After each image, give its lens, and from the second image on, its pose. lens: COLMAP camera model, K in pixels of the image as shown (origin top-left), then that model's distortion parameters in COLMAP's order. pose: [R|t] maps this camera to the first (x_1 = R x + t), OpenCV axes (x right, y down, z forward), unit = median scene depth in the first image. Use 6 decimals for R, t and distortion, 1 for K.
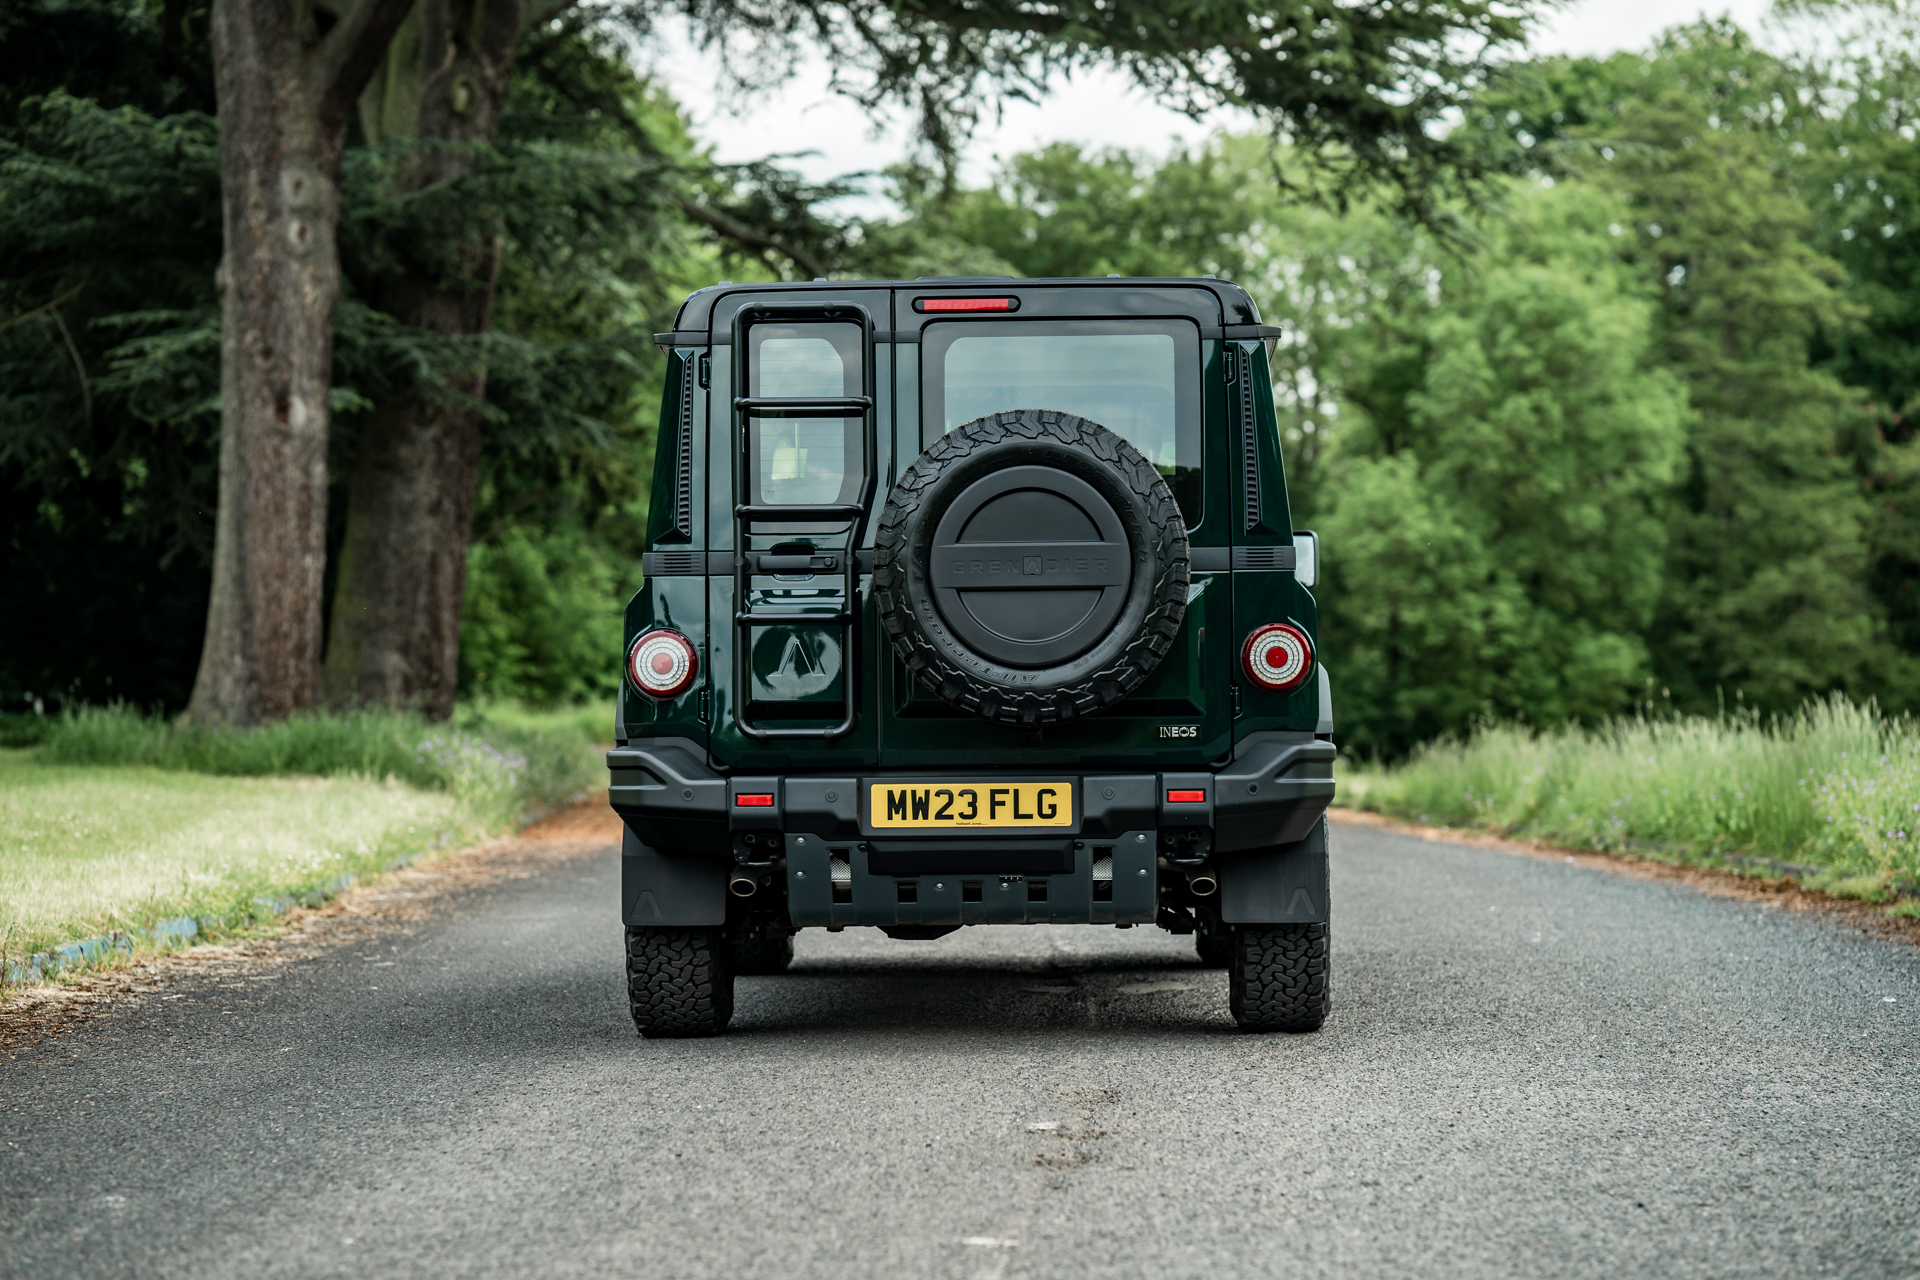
lens RADIAL K [[4515.2, 0, 941.8], [0, 4515.2, 653.7], [0, 0, 1]] dist [0.620261, 1.749776]
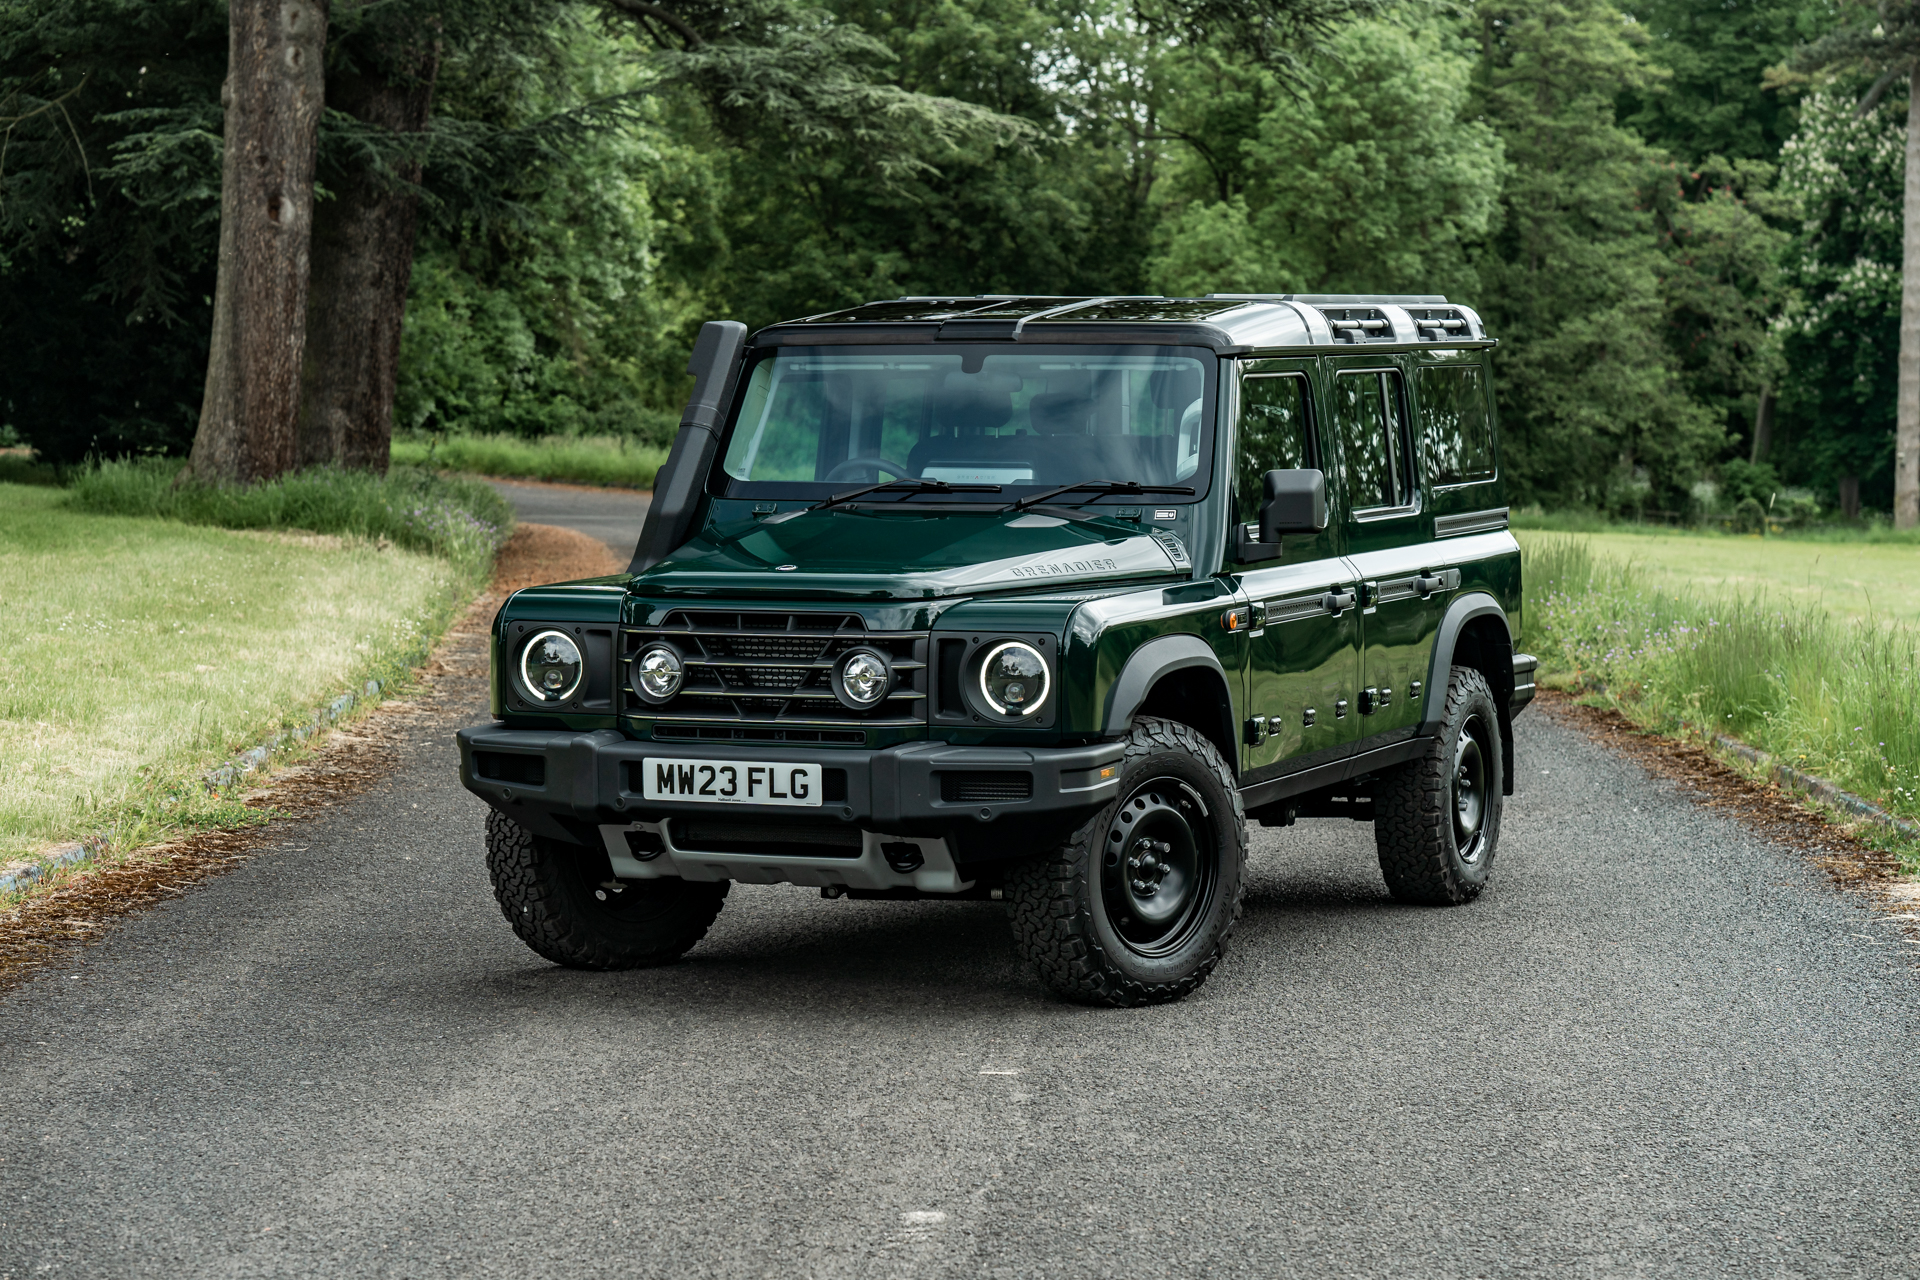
lens RADIAL K [[4760.1, 0, 928.2], [0, 4760.1, 644.0], [0, 0, 1]] dist [-0.092751, 1.028900]
pose [[0.998908, 0.023239, 0.040530, -0.025182], [-0.025711, 0.997770, 0.061589, -0.021697], [-0.039009, -0.062564, 0.997278, -0.207353]]
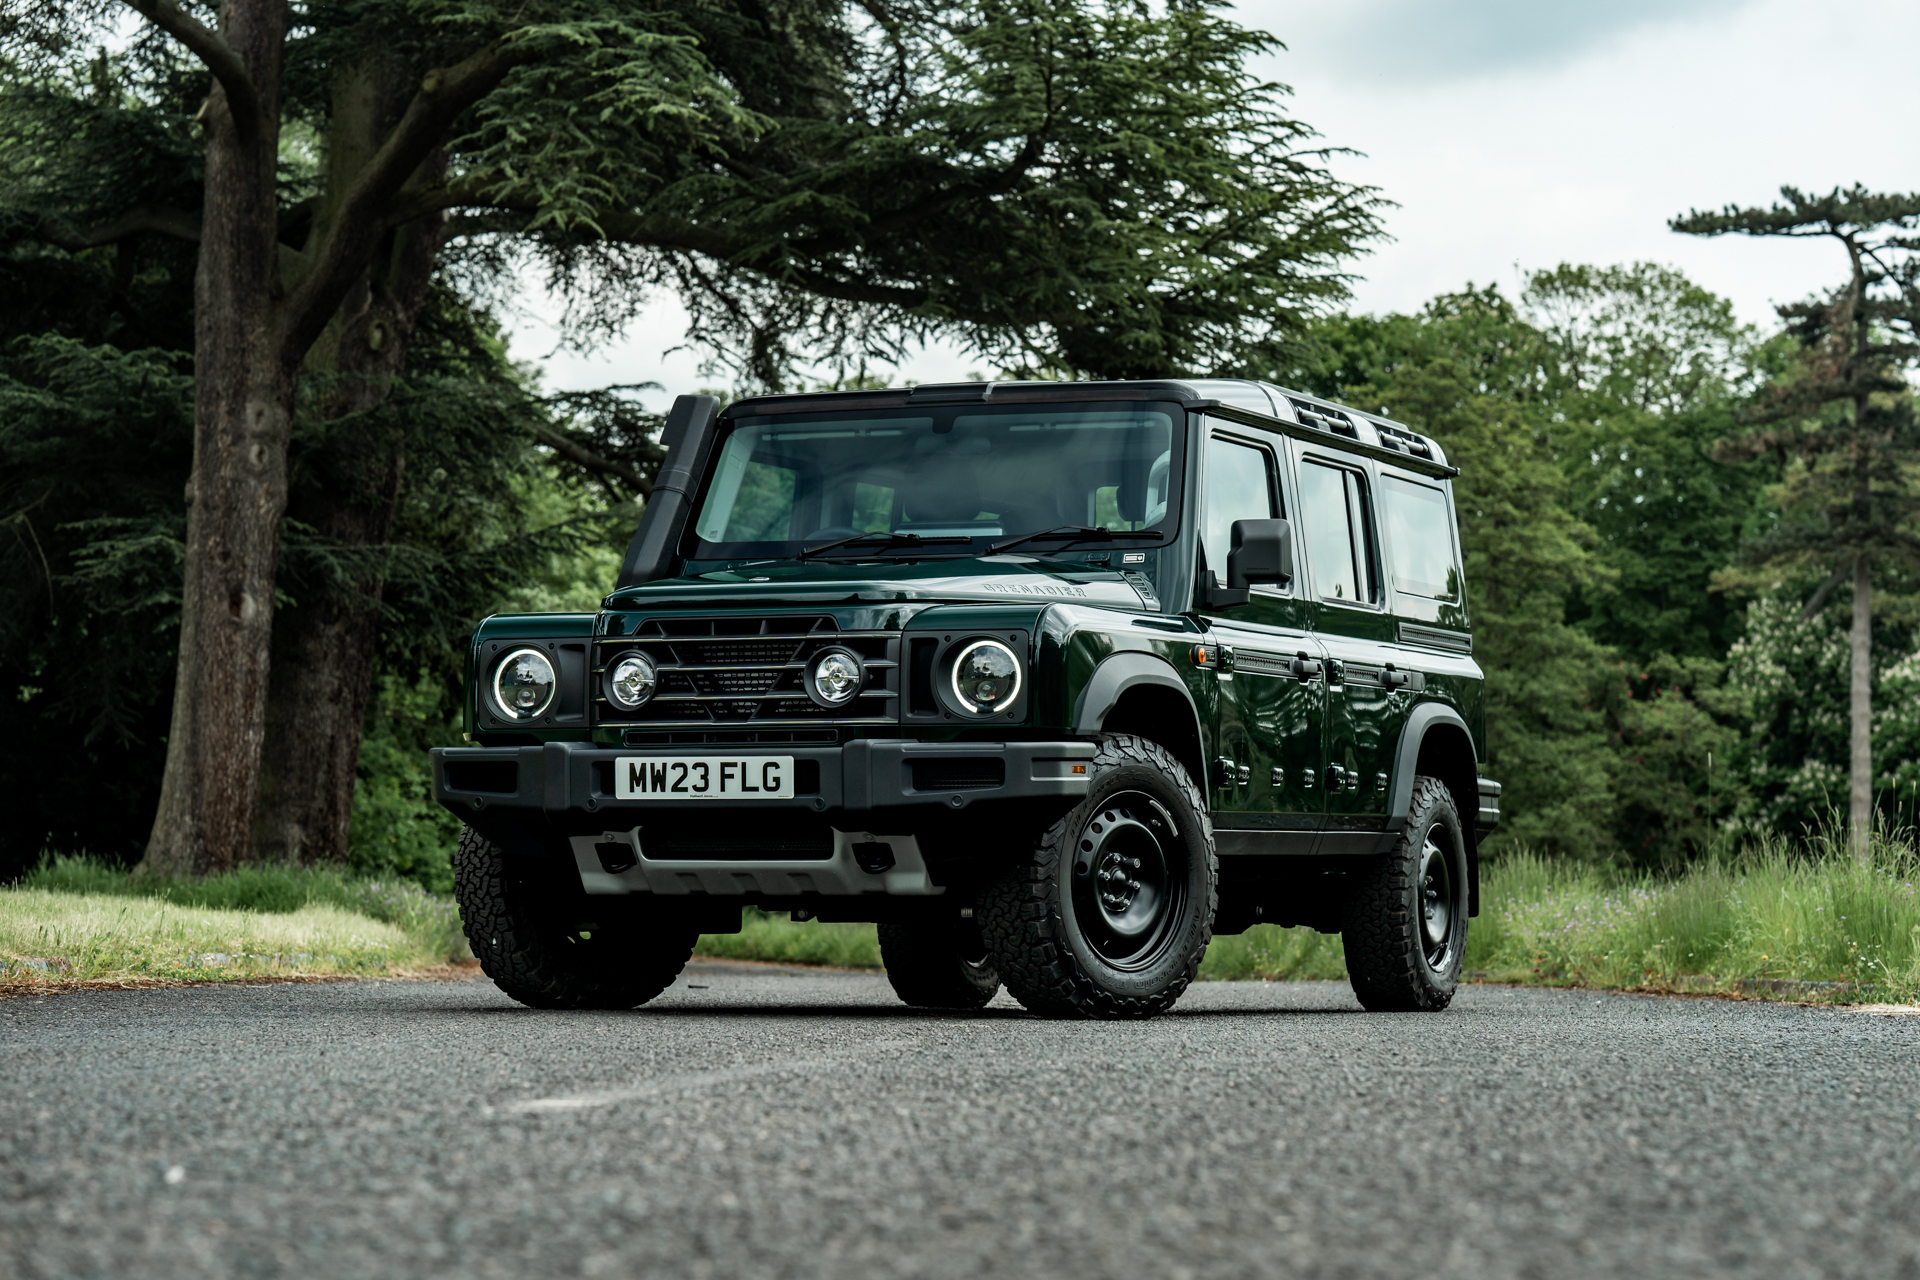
lens RADIAL K [[4761.2, 0, 961.9], [0, 4761.2, 635.5], [0, 0, 1]] dist [-0.065183, 0.575227]
pose [[0.997976, 0.032720, 0.054526, -0.025658], [-0.029661, 0.997990, -0.055995, 0.016625], [-0.056249, 0.054264, 0.996941, -0.209874]]
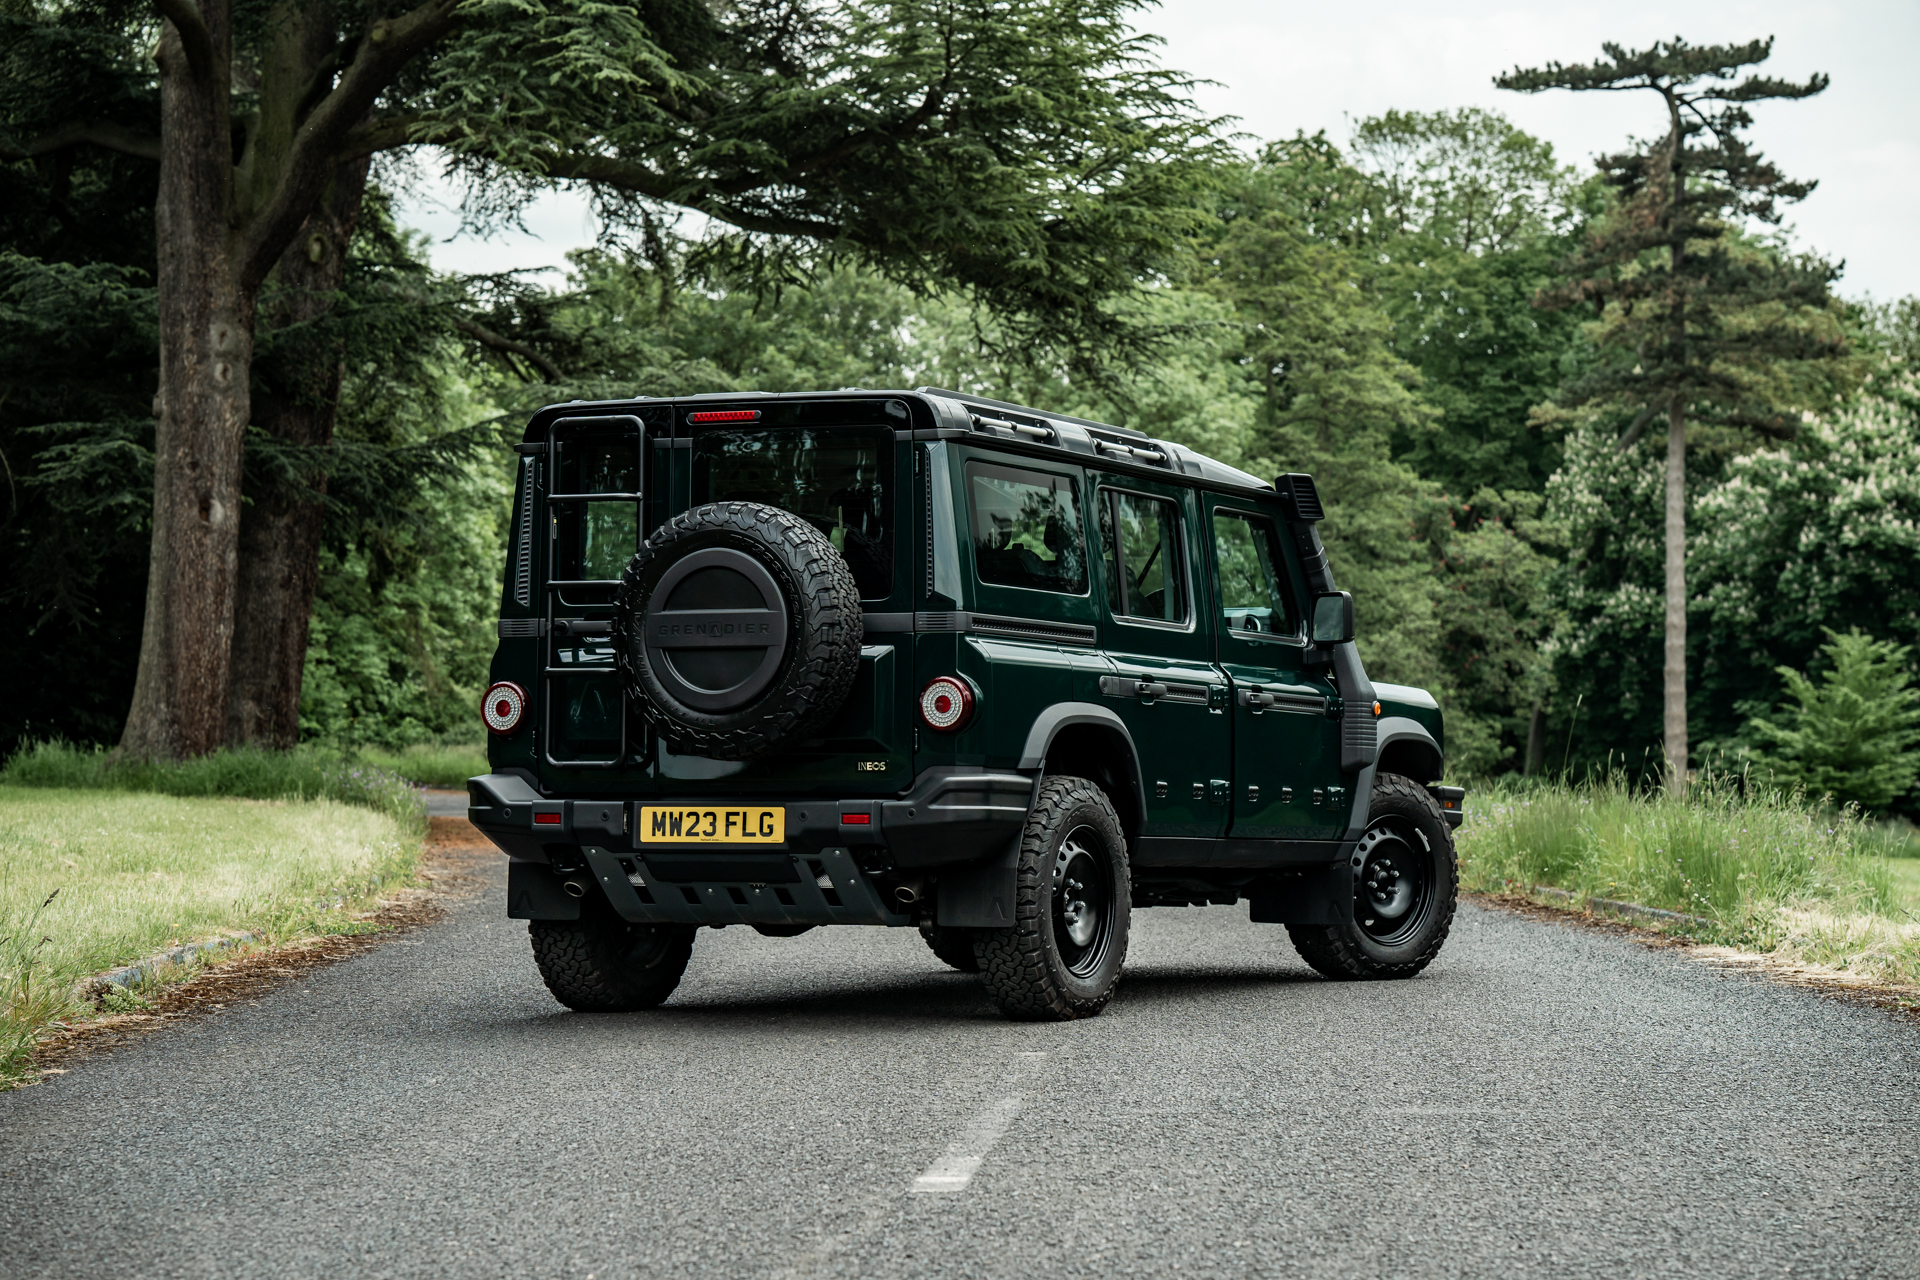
lens RADIAL K [[4582.0, 0, 965.1], [0, 4582.0, 638.8], [0, 0, 1]] dist [0.658378, 0.487488]
pose [[0.995615, 0.018259, 0.091749, -0.052037], [-0.016995, 0.999750, -0.014532, -0.002271], [-0.091991, 0.012909, 0.995676, -0.305244]]
